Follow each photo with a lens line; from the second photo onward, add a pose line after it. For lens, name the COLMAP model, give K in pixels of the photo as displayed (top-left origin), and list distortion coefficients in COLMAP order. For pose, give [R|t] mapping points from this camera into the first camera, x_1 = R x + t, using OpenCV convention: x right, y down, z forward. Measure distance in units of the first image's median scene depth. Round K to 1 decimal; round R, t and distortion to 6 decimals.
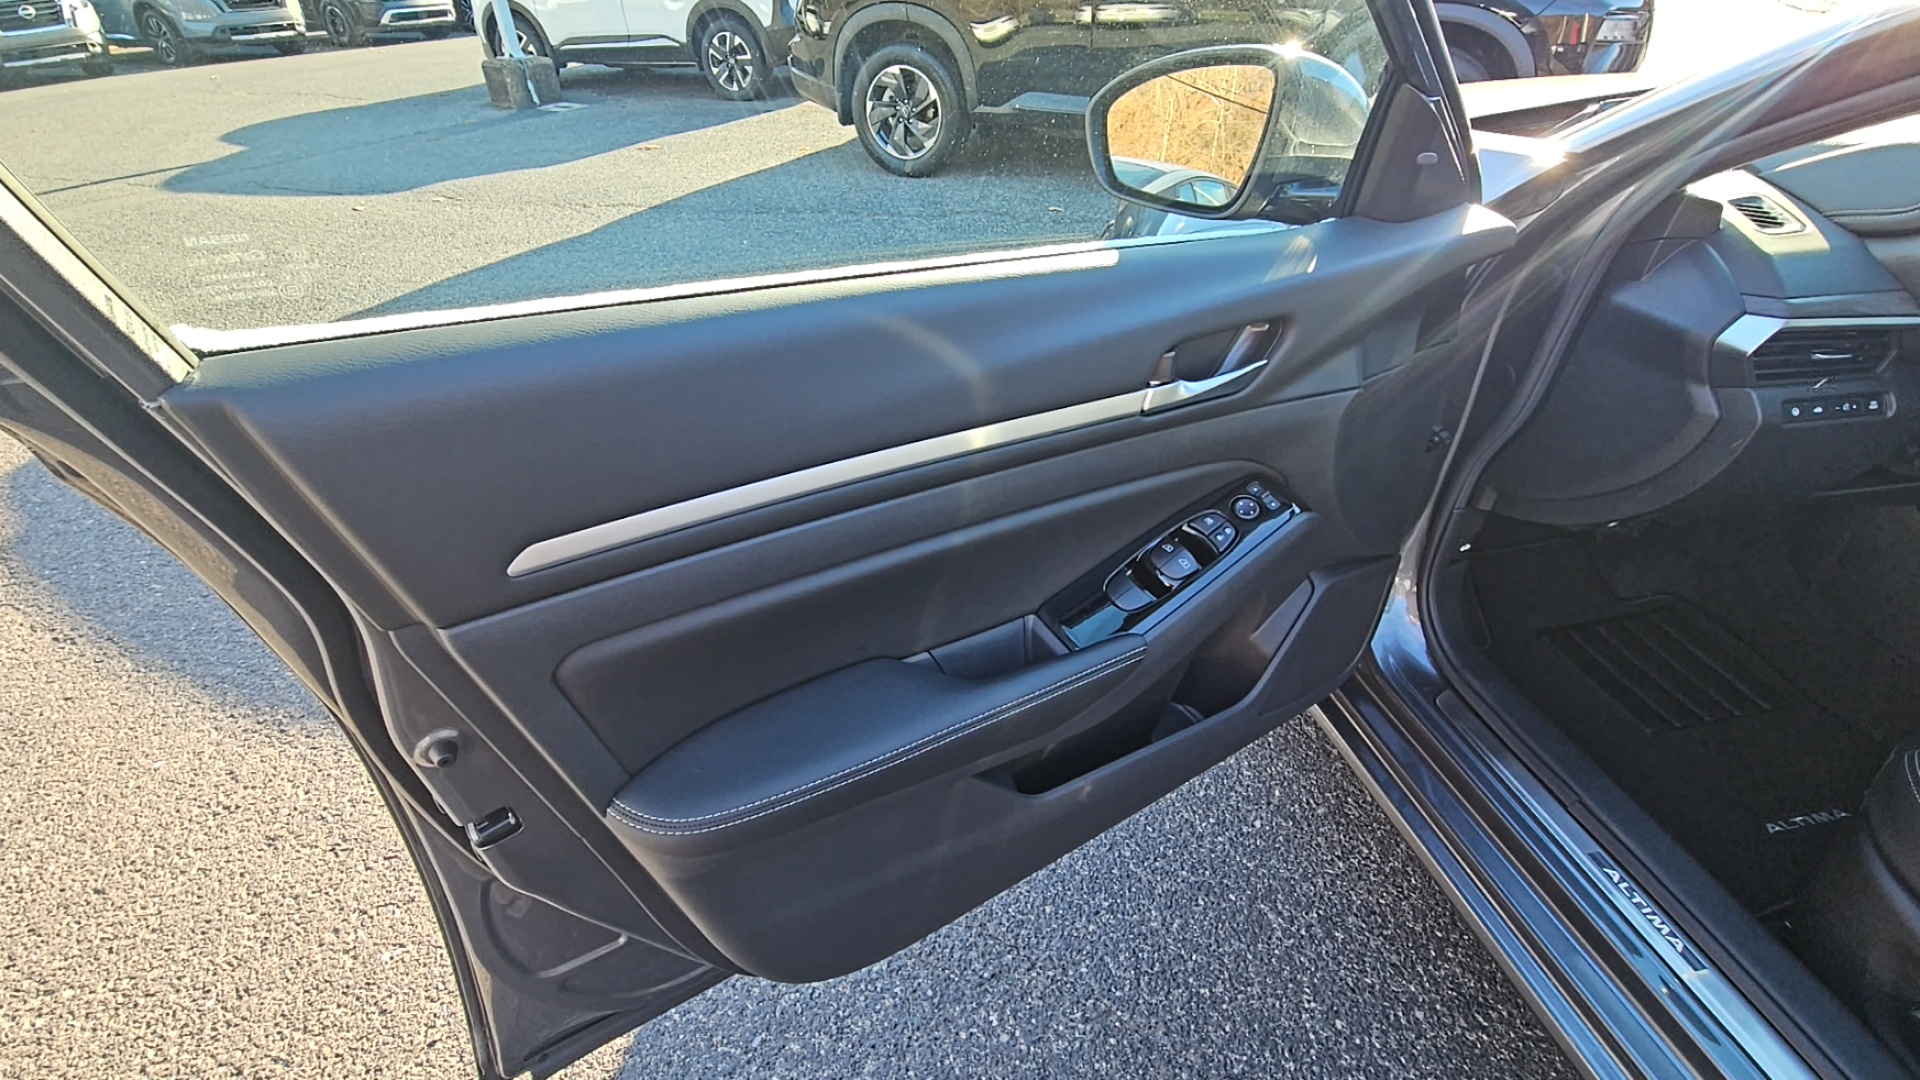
lens RADIAL K [[840.9, 0, 962.9], [0, 840.9, 531.0], [0, 0, 1]] dist [0.015444, -0.006990]
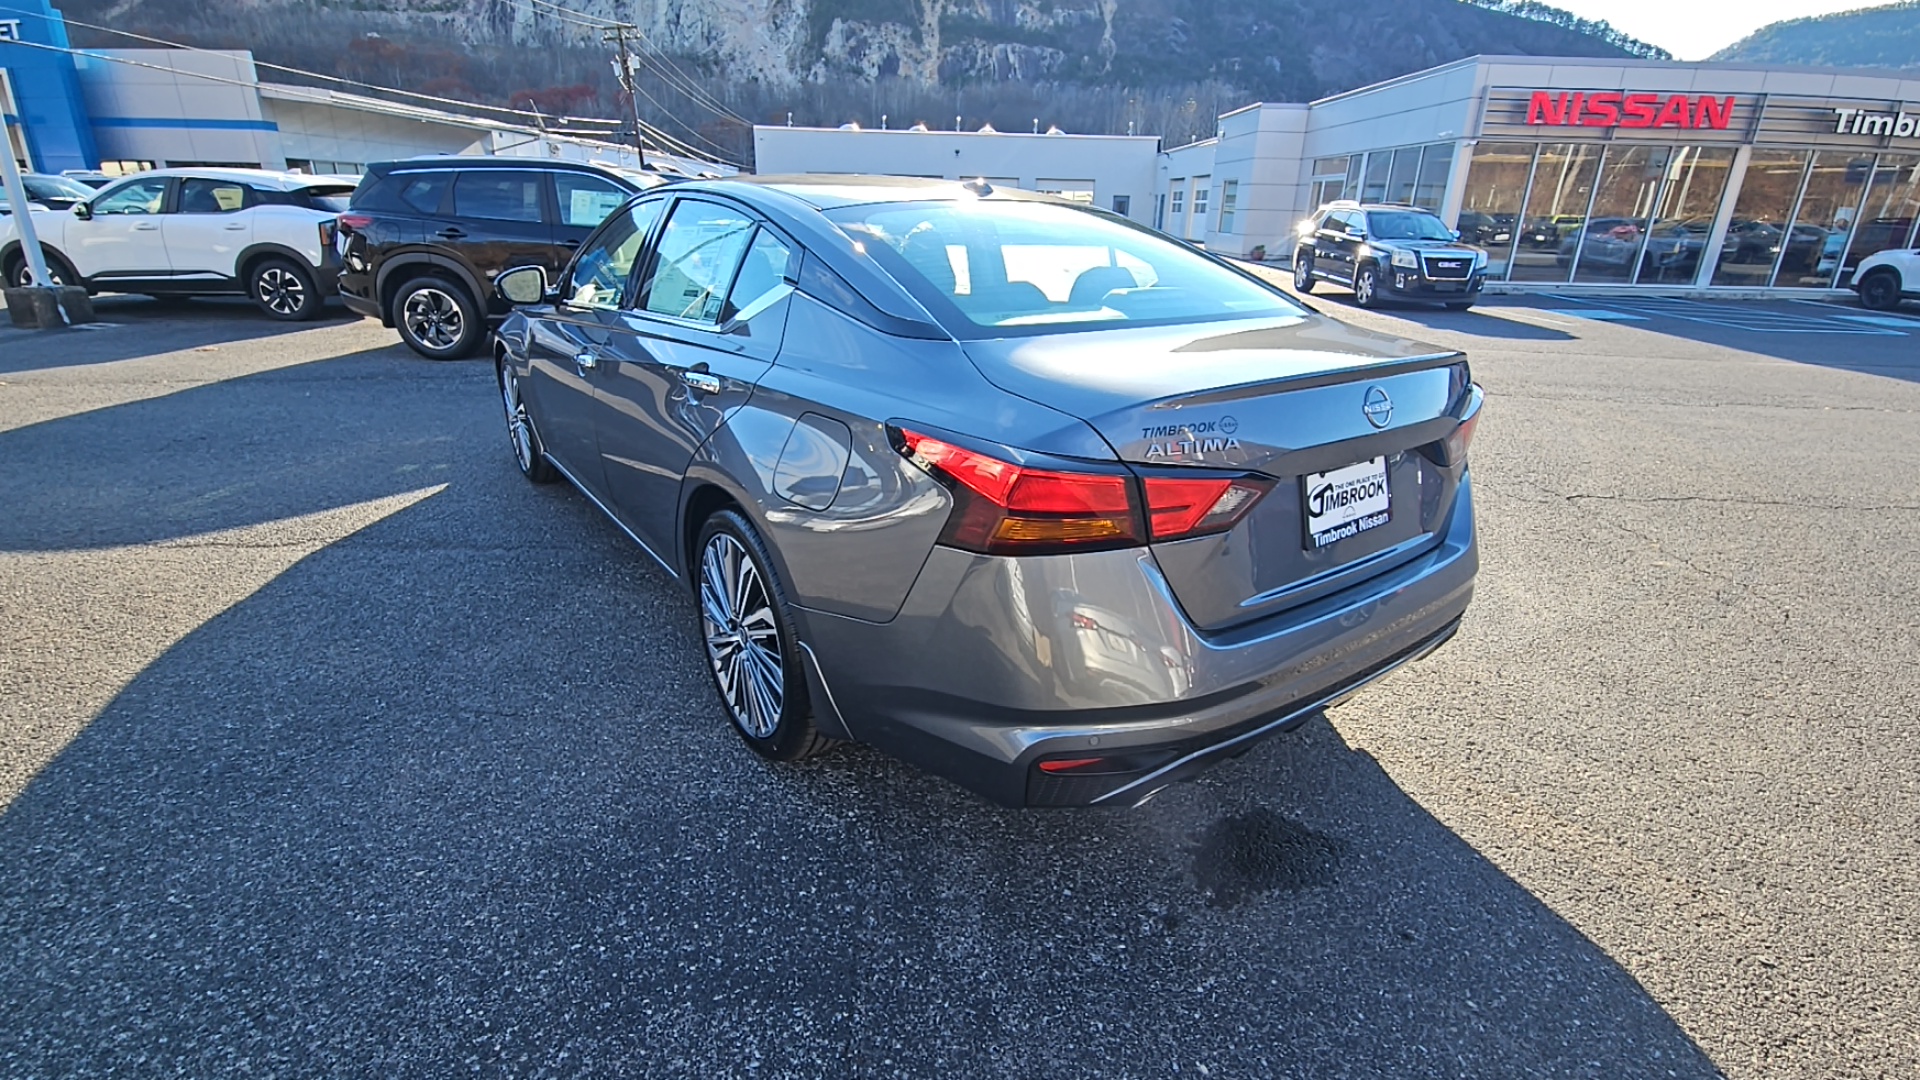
lens RADIAL K [[840.9, 0, 962.9], [0, 840.9, 531.0], [0, 0, 1]] dist [0.015444, -0.006990]
pose [[0.906782, -0.103438, 0.408714, 0.086684], [0.201297, 0.958022, -0.204143, 0.239693], [-0.370440, 0.267386, 0.889538, -0.385304]]
